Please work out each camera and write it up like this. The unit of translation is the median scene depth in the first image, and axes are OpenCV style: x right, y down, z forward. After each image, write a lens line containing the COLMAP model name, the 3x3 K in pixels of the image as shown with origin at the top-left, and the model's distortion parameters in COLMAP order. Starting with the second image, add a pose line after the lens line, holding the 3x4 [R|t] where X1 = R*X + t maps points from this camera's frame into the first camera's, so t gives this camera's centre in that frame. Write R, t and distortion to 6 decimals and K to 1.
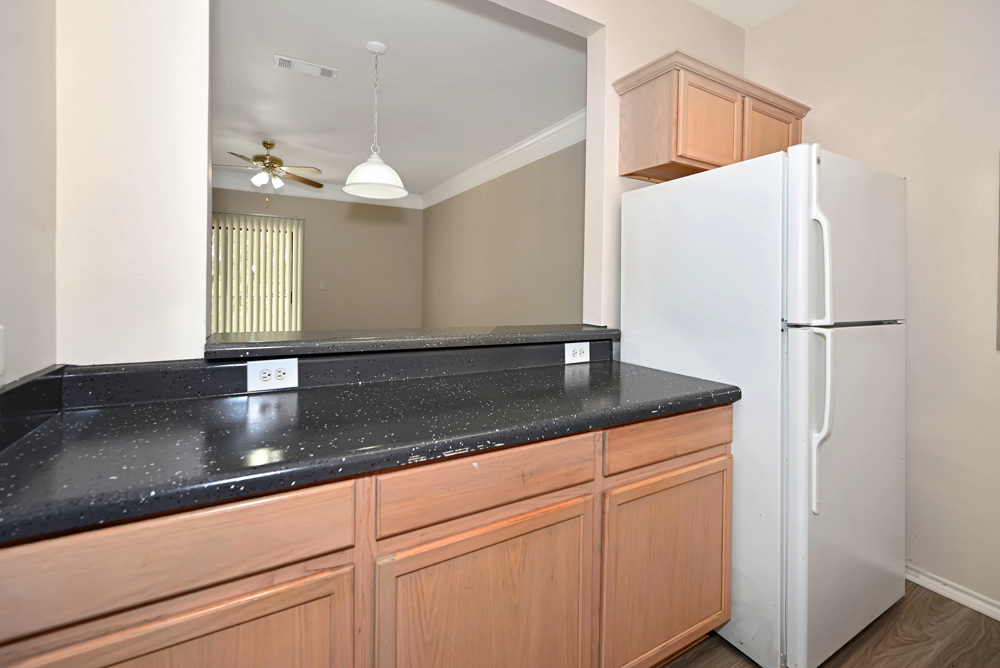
lens RADIAL K [[434.4, 0, 502.7], [0, 434.4, 289.6], [0, 0, 1]] dist [-0.001410, 0.000051]
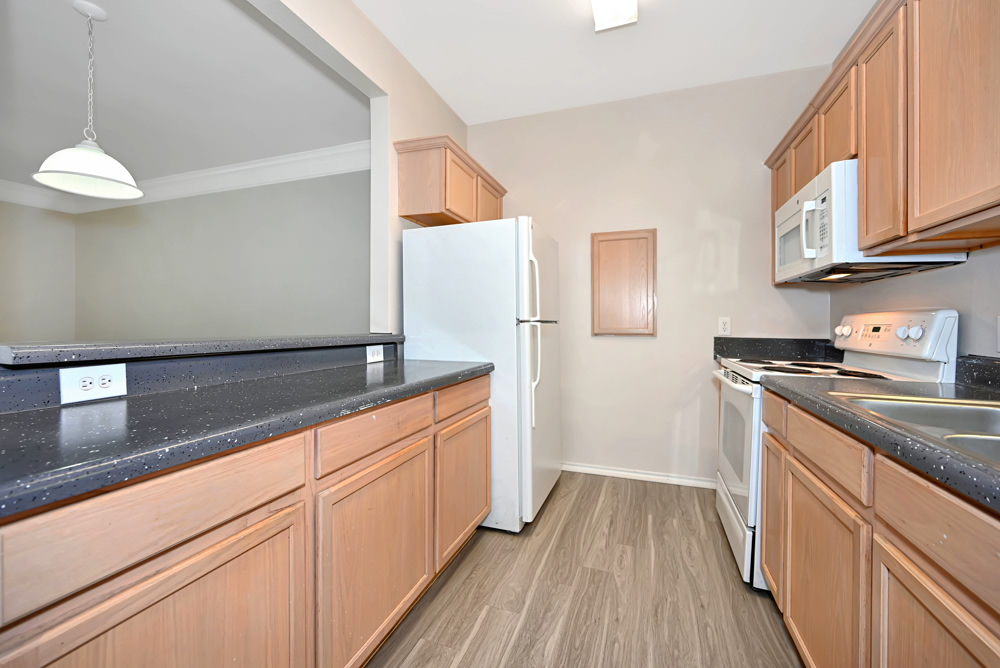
lens RADIAL K [[407.8, 0, 498.7], [0, 407.8, 323.1], [0, 0, 1]] dist [-0.000173, 0.000050]
pose [[0.767993, -0.012663, 0.640333, -0.425002], [0.012943, 0.999907, 0.004251, 0.080569], [-0.640327, 0.005023, 0.768086, -0.170861]]
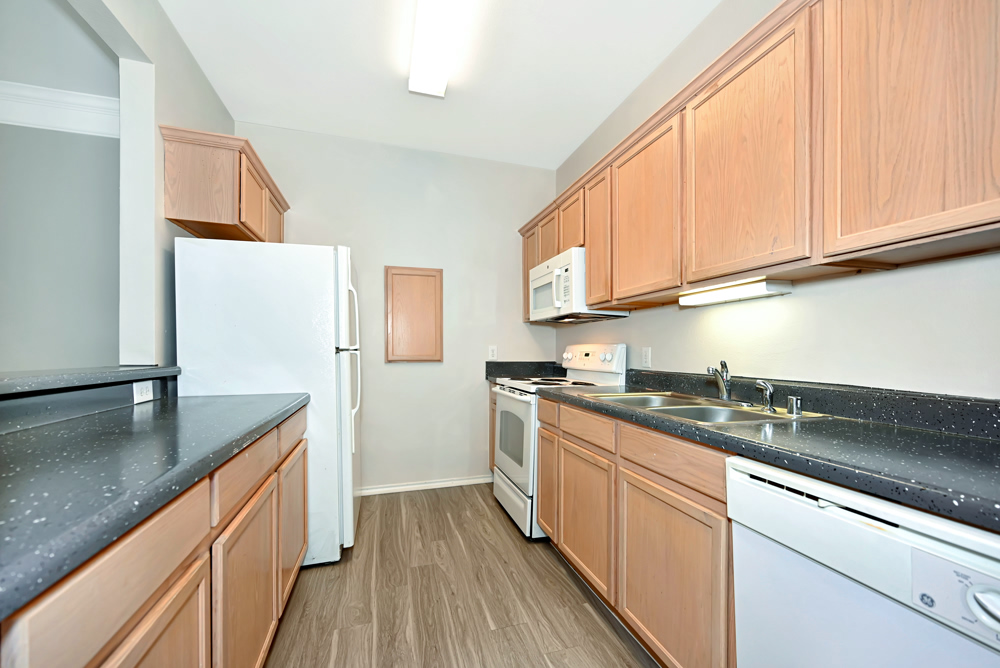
lens RADIAL K [[415.0, 0, 514.9], [0, 415.0, 346.8], [0, 0, 1]] dist [0.000664, 0.000013]
pose [[0.204912, -0.008709, 0.978742, -0.796783], [0.008275, 0.999940, 0.007165, 0.063224], [-0.978745, 0.006631, 0.204972, -0.009009]]
